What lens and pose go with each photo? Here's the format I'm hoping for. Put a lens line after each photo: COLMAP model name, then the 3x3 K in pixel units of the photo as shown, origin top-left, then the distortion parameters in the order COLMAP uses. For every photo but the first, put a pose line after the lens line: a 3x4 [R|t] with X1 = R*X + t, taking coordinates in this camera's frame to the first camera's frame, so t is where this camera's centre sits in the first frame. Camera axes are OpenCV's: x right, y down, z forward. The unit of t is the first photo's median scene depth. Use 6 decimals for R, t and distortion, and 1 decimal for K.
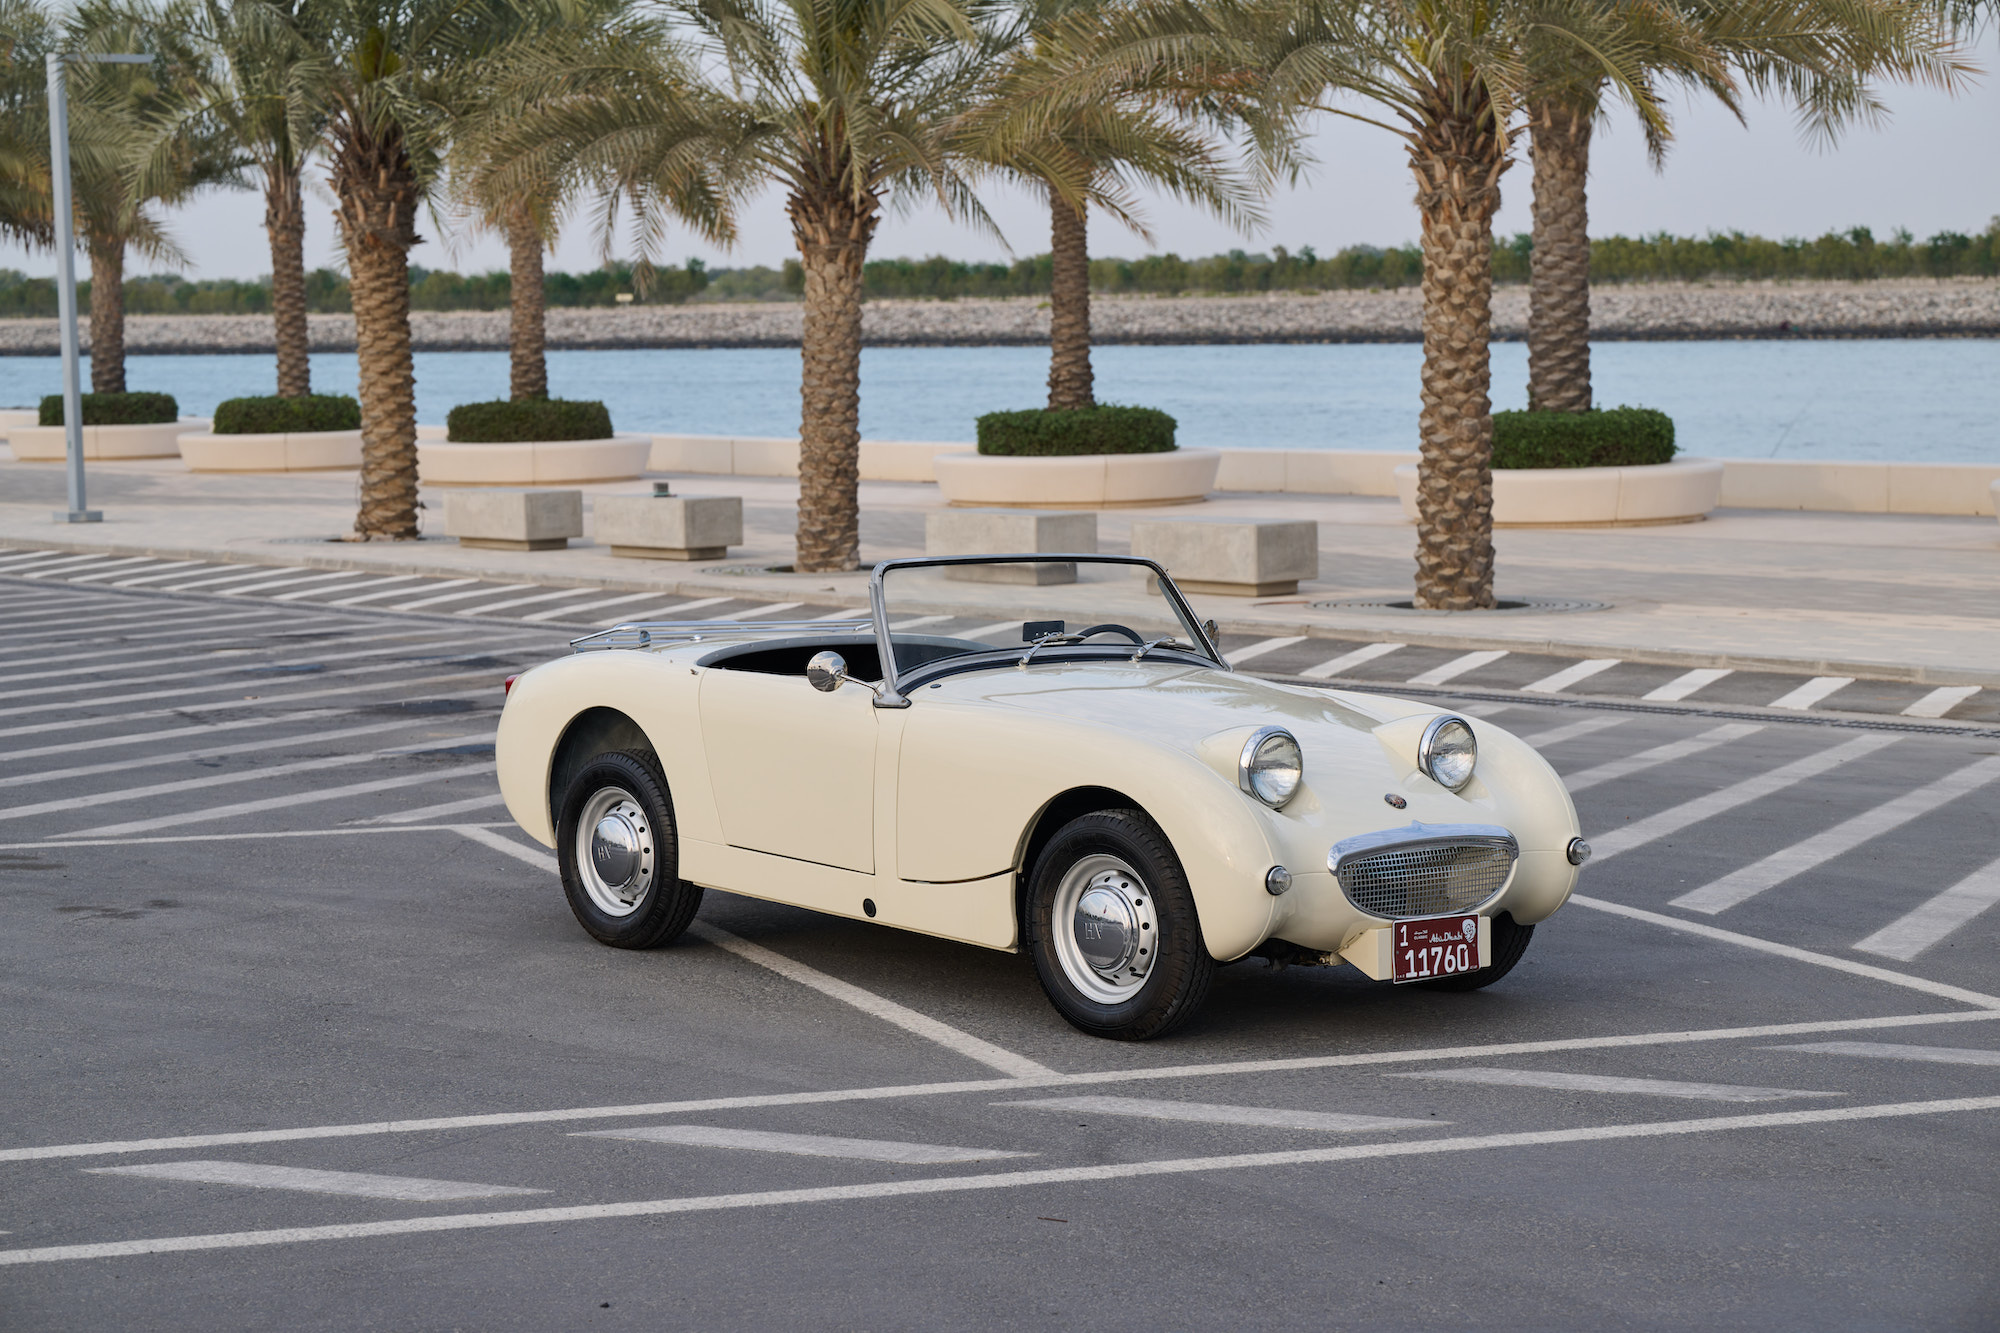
lens RADIAL K [[4057.9, 0, 993.3], [0, 4057.9, 658.9], [0, 0, 1]] dist [0.001306, 0.000000]
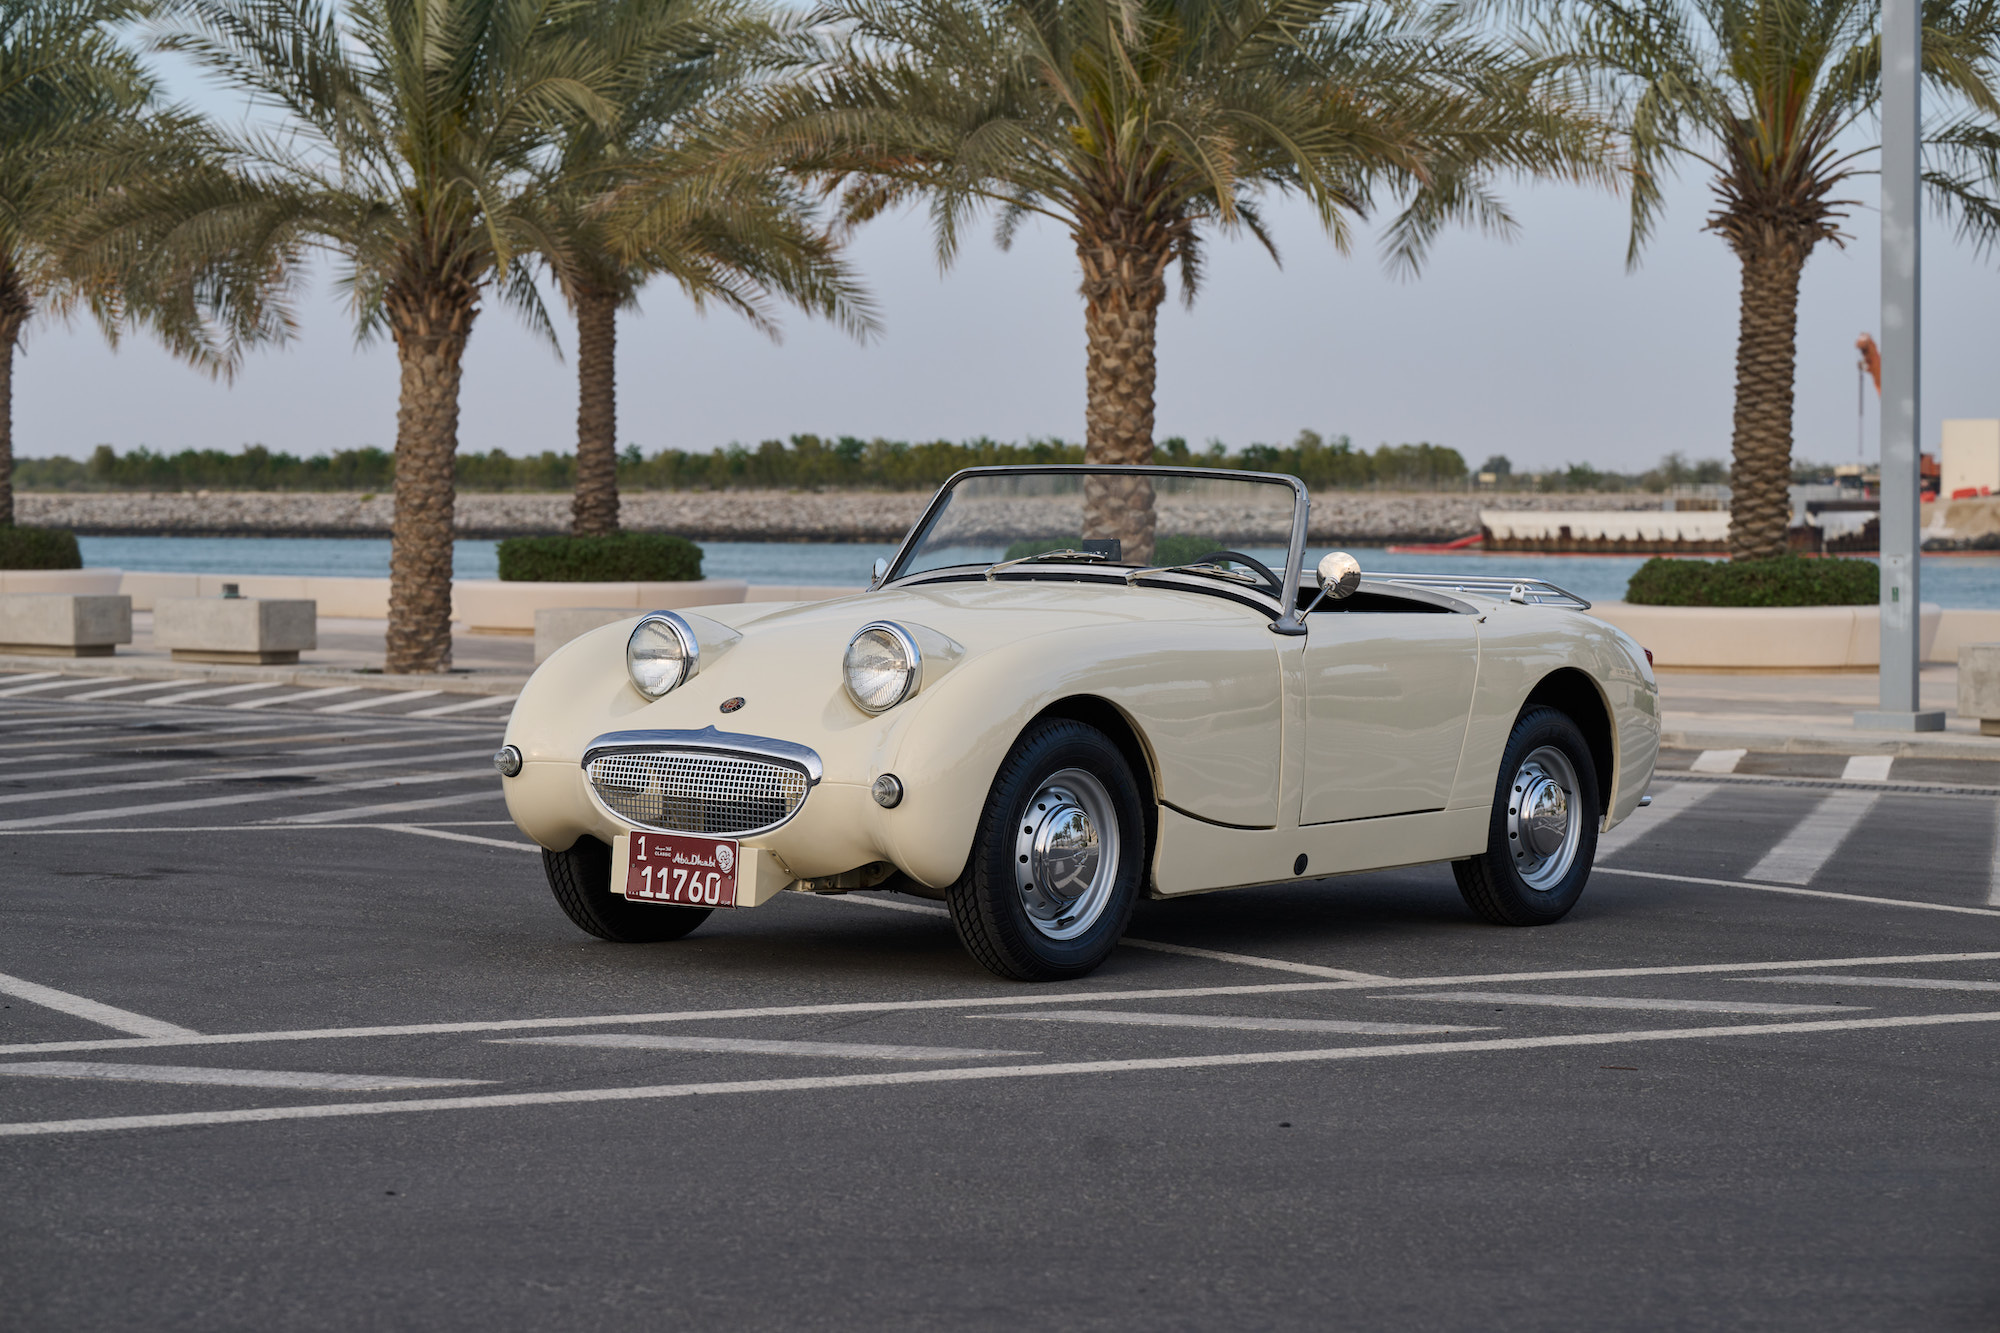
lens RADIAL K [[4057.9, 0, 990.6], [0, 4057.9, 633.9], [0, 0, 1]] dist [0.001306, 0.000000]
pose [[0.985093, 0.015079, 0.171358, -0.074246], [-0.005256, 0.998324, -0.057635, 0.024317], [-0.171939, 0.055875, 0.983522, 0.029655]]
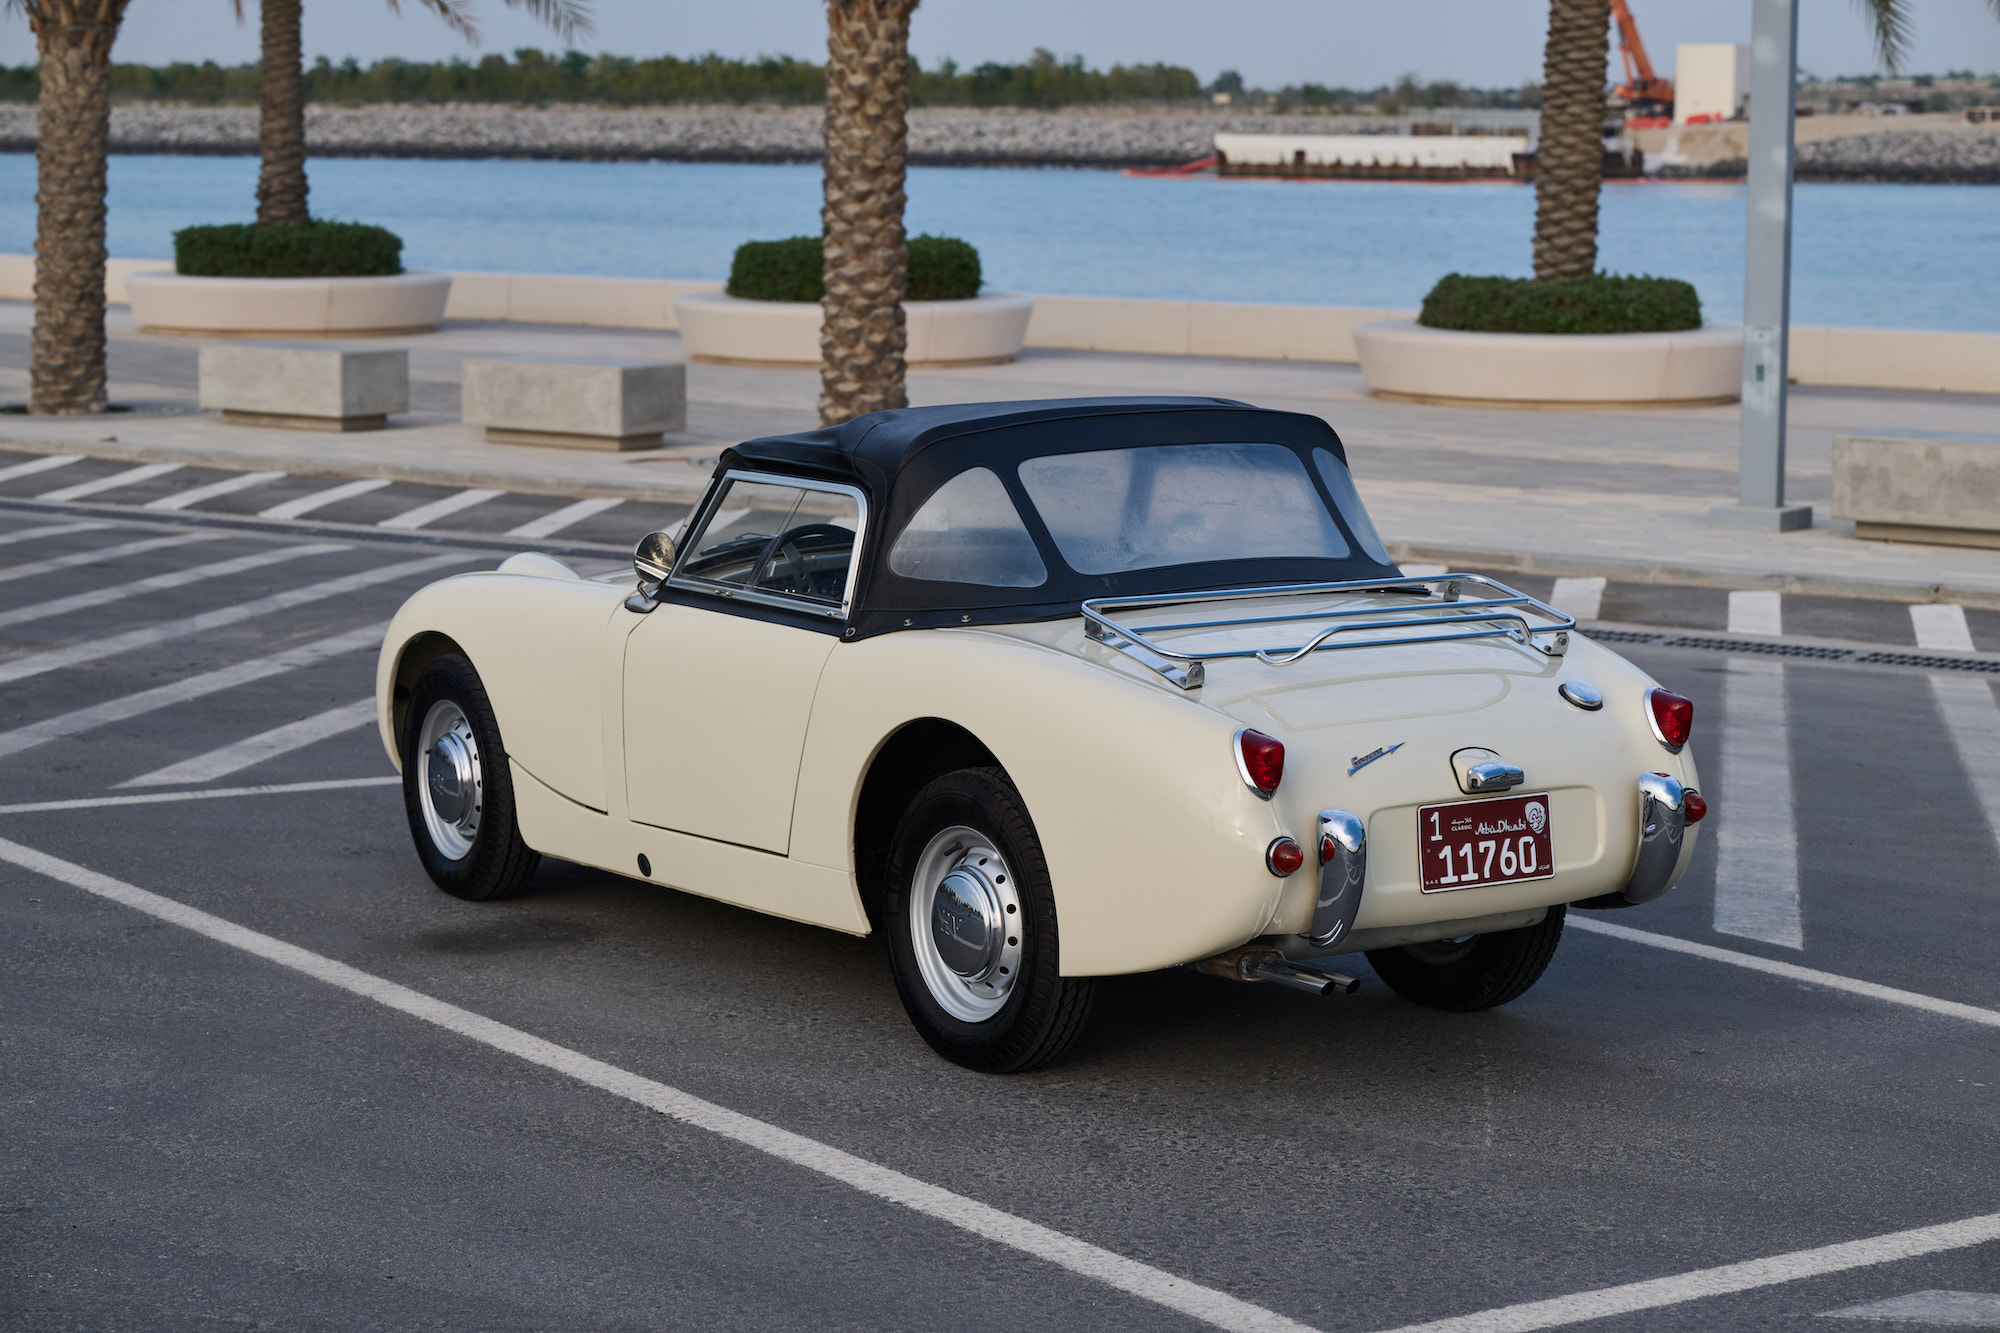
lens RADIAL K [[4057.9, 0, 1009.1], [0, 4057.9, 665.0], [0, 0, 1]] dist [0.001306, 0.000000]
pose [[0.970369, -0.005457, 0.241567, -0.060840], [-0.005617, 0.998965, 0.045129, -0.007165], [-0.241563, -0.045148, 0.969334, 0.109640]]
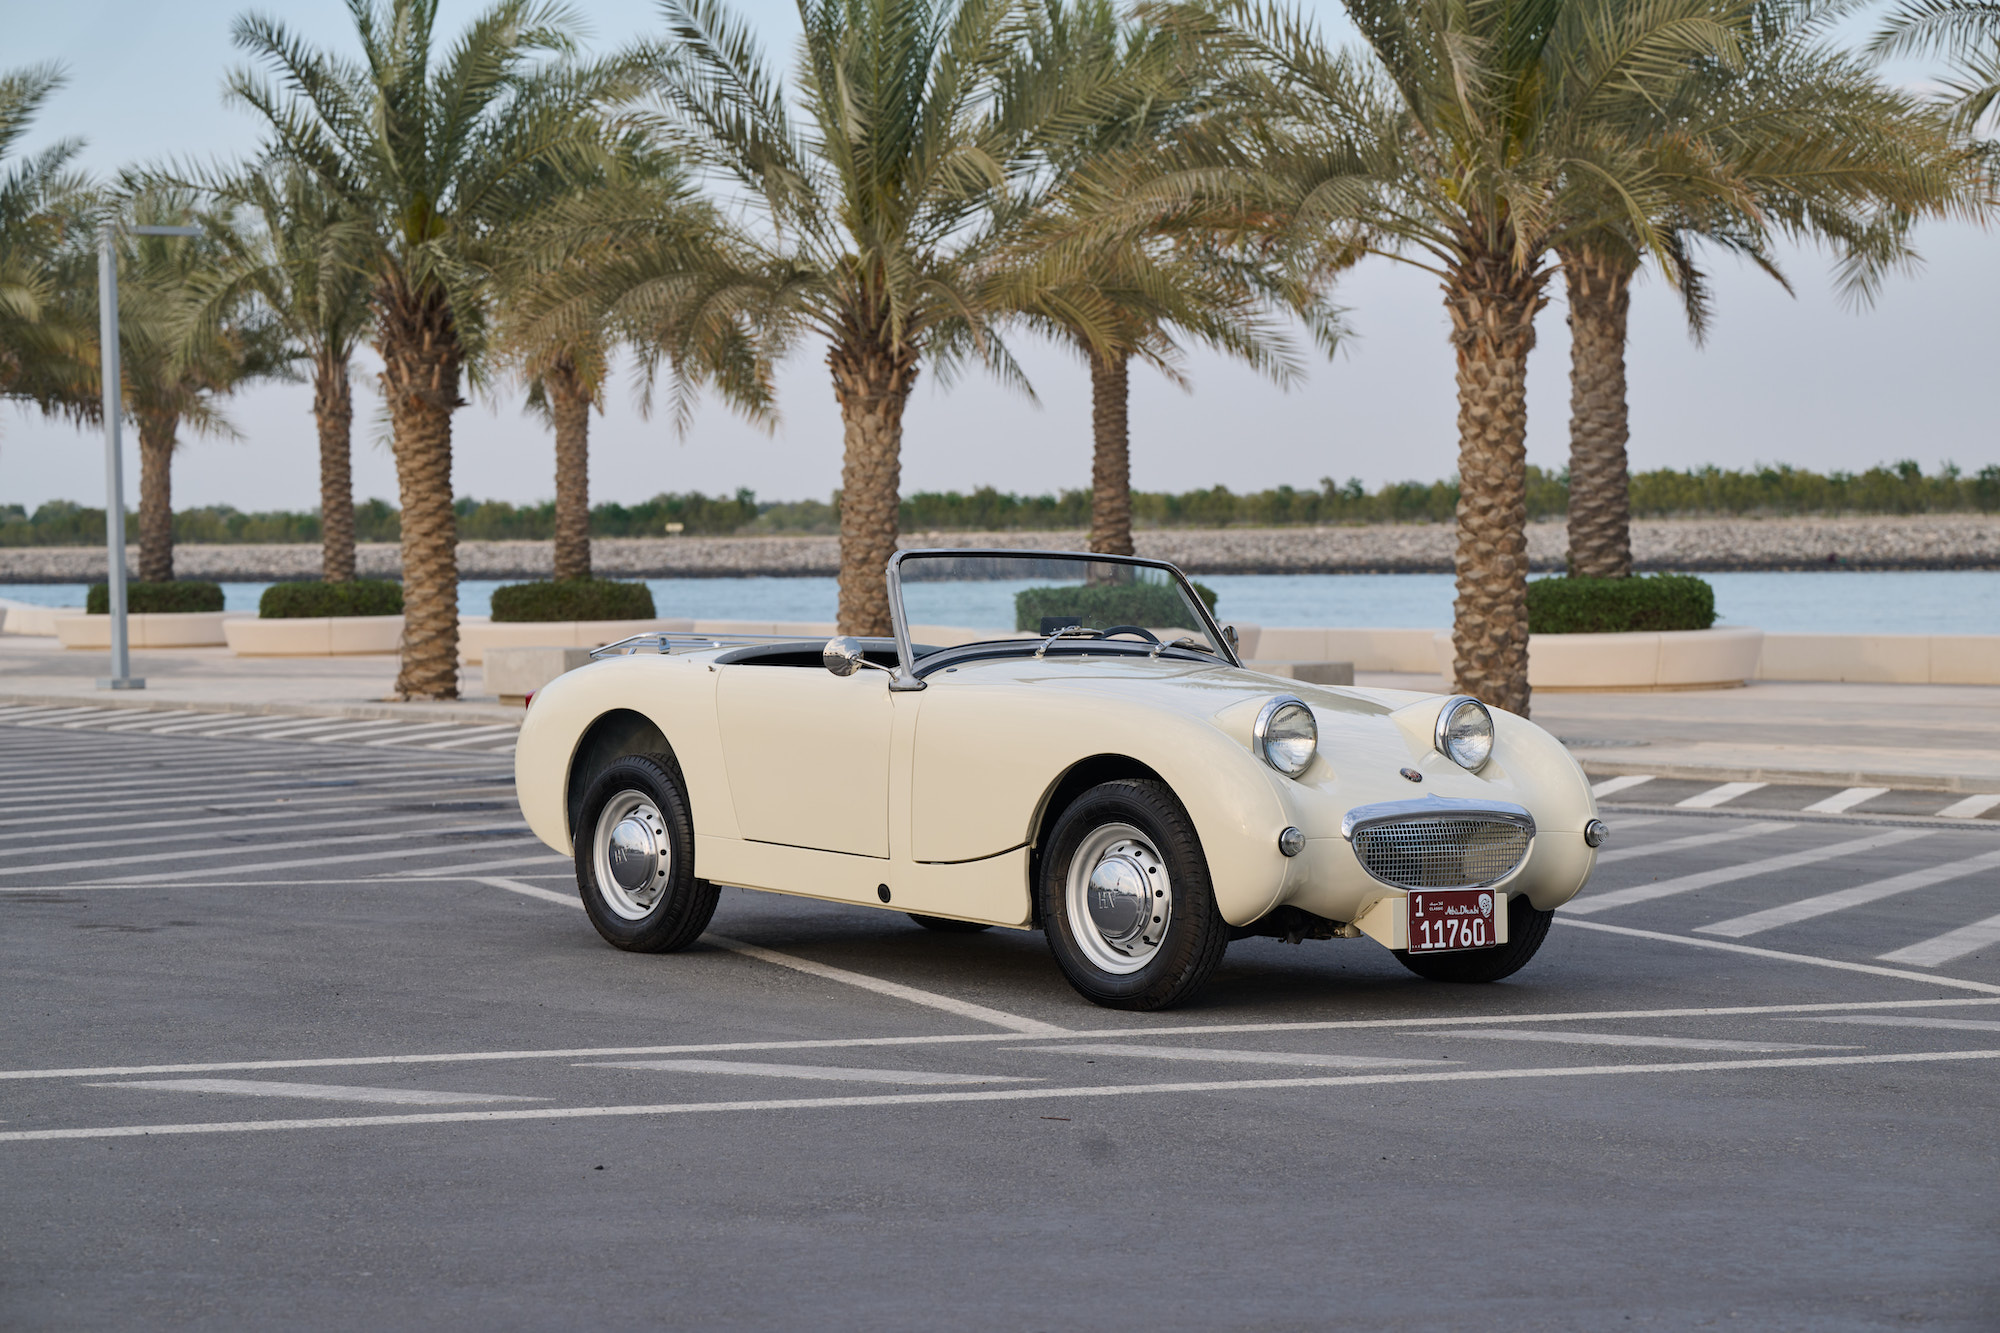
lens RADIAL K [[4057.9, 0, 990.4], [0, 4057.9, 672.6], [0, 0, 1]] dist [0.001306, 0.000000]
pose [[0.999911, 0.004092, -0.012700, 0.002828], [-0.004786, 0.998466, -0.055156, 0.021902], [0.012455, 0.055212, 0.998397, 0.001074]]
